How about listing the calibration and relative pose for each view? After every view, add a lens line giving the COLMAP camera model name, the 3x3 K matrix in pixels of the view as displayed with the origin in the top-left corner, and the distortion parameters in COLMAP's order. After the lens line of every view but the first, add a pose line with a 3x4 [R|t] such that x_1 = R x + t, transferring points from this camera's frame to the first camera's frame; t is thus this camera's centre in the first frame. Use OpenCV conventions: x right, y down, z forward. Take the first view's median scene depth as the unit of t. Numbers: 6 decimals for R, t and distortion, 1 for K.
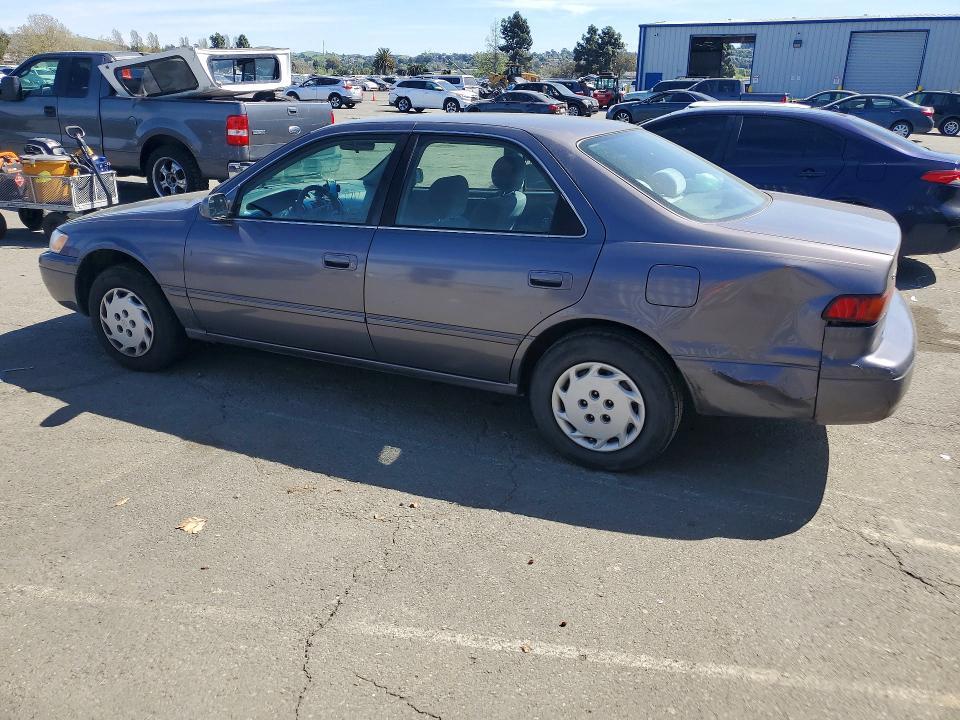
lens RADIAL K [[755.4, 0, 478.4], [0, 755.4, 354.6], [0, 0, 1]] dist [0.000611, 0.028804]
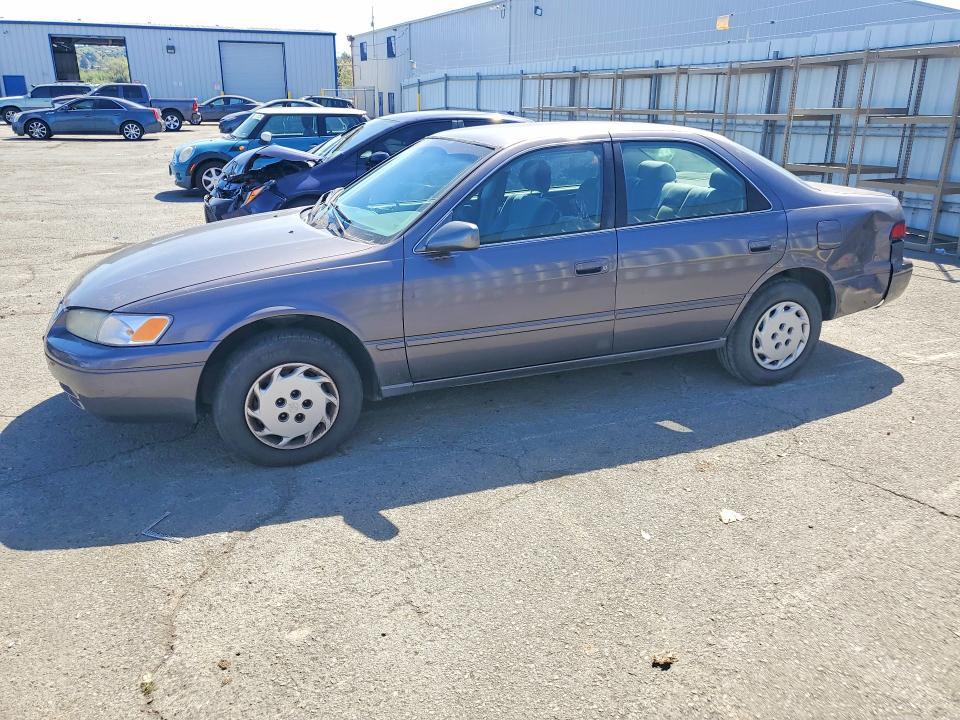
lens RADIAL K [[755.4, 0, 476.7], [0, 755.4, 363.6], [0, 0, 1]] dist [0.000611, 0.028804]
pose [[0.682719, -0.252876, 0.685528, -0.972613], [0.249412, 0.962506, 0.106657, -0.136480], [-0.686796, 0.098162, 0.720192, 0.346729]]
